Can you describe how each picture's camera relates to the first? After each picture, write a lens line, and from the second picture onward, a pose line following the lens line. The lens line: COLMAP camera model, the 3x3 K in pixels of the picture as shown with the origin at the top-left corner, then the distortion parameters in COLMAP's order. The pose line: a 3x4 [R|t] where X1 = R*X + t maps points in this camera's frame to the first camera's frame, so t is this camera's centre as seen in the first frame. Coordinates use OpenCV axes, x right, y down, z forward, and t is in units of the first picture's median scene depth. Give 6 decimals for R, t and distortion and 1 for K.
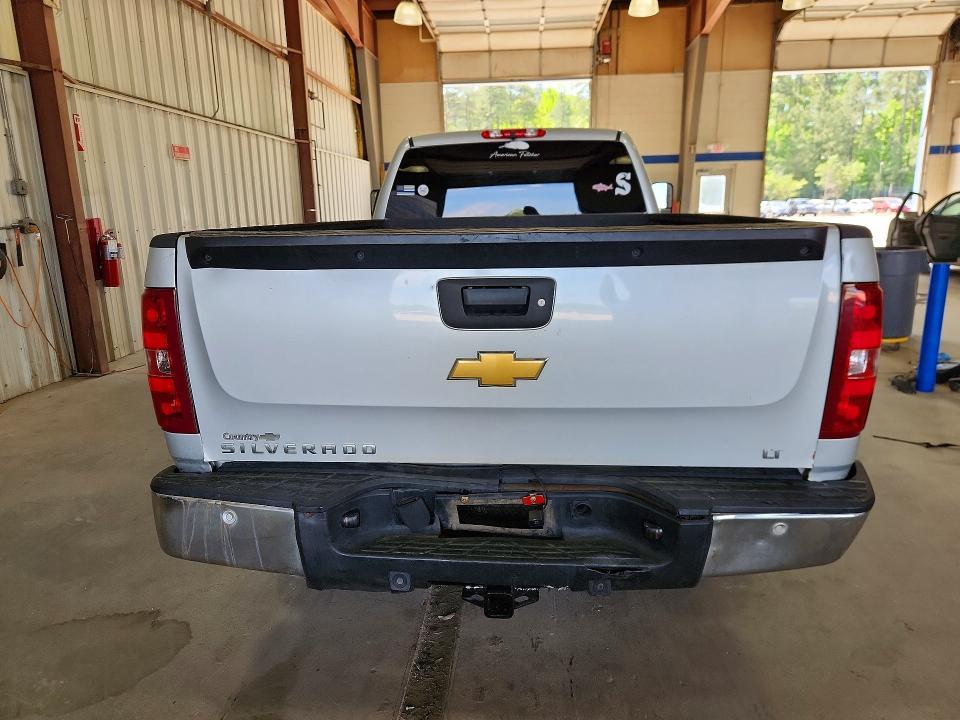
lens RADIAL K [[645.1, 0, 492.5], [0, 645.1, 351.9], [0, 0, 1]] dist [0.067418, -0.057351]
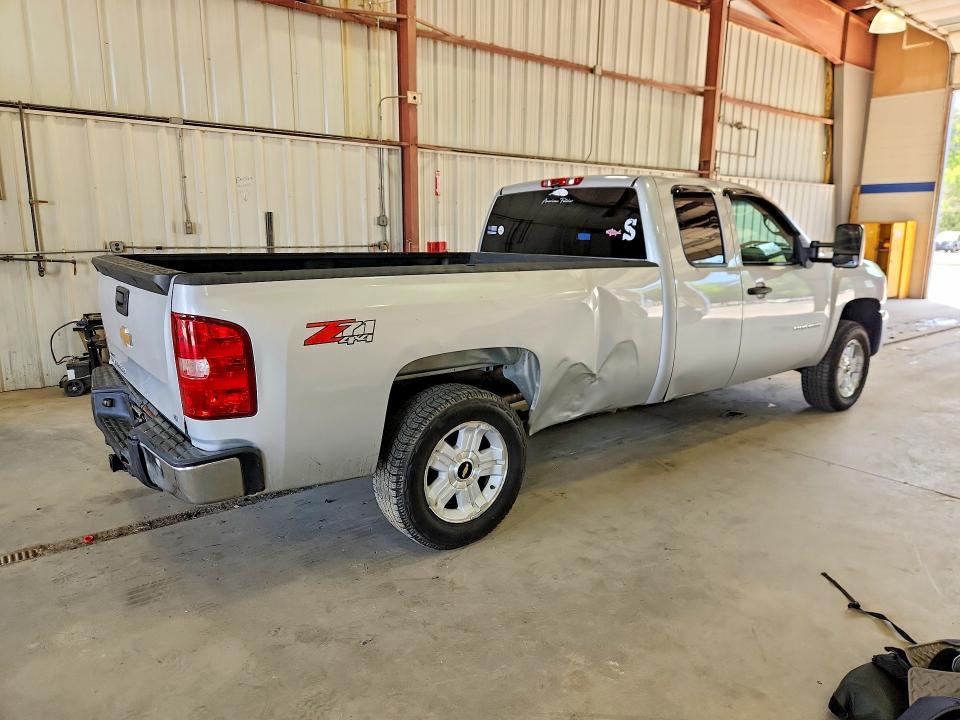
lens RADIAL K [[645.1, 0, 492.5], [0, 645.1, 351.9], [0, 0, 1]] dist [0.067418, -0.057351]
pose [[0.674573, 0.163331, -0.719912, 0.795813], [-0.185396, 0.981444, 0.048947, -0.083682], [0.714548, 0.100450, 0.692337, 0.178218]]
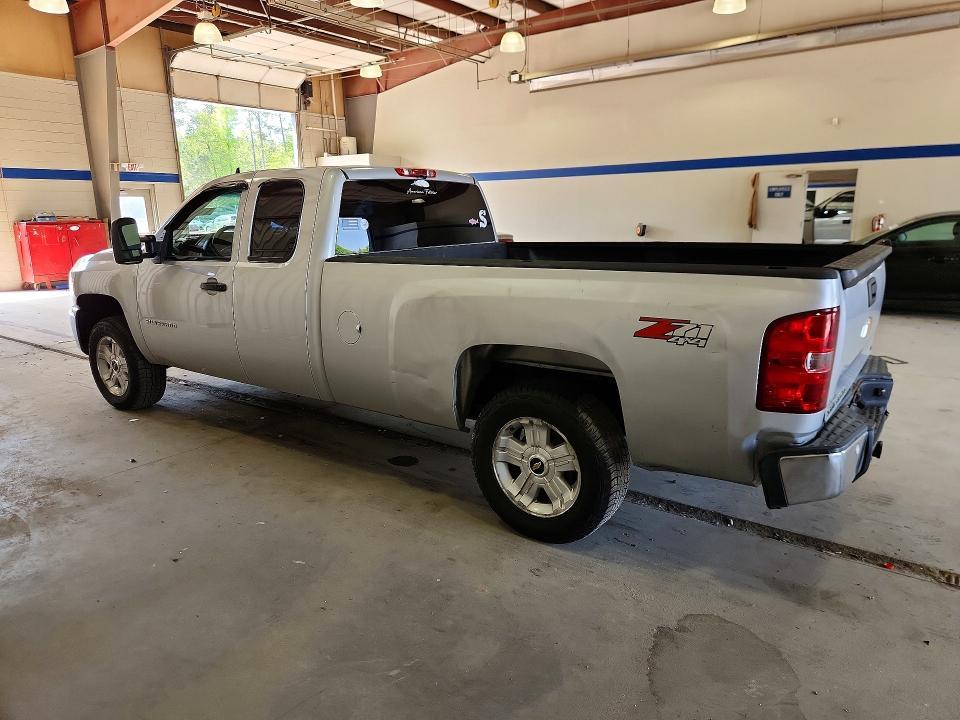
lens RADIAL K [[638.7, 0, 480.0], [0, 638.7, 360.0], [0, 0, 1]] dist [0.006203, 0.004067]
pose [[0.531686, -0.184011, 0.826711, -0.844790], [0.190467, 0.977087, 0.094986, -0.111633], [-0.825247, 0.106959, 0.554552, 0.355490]]
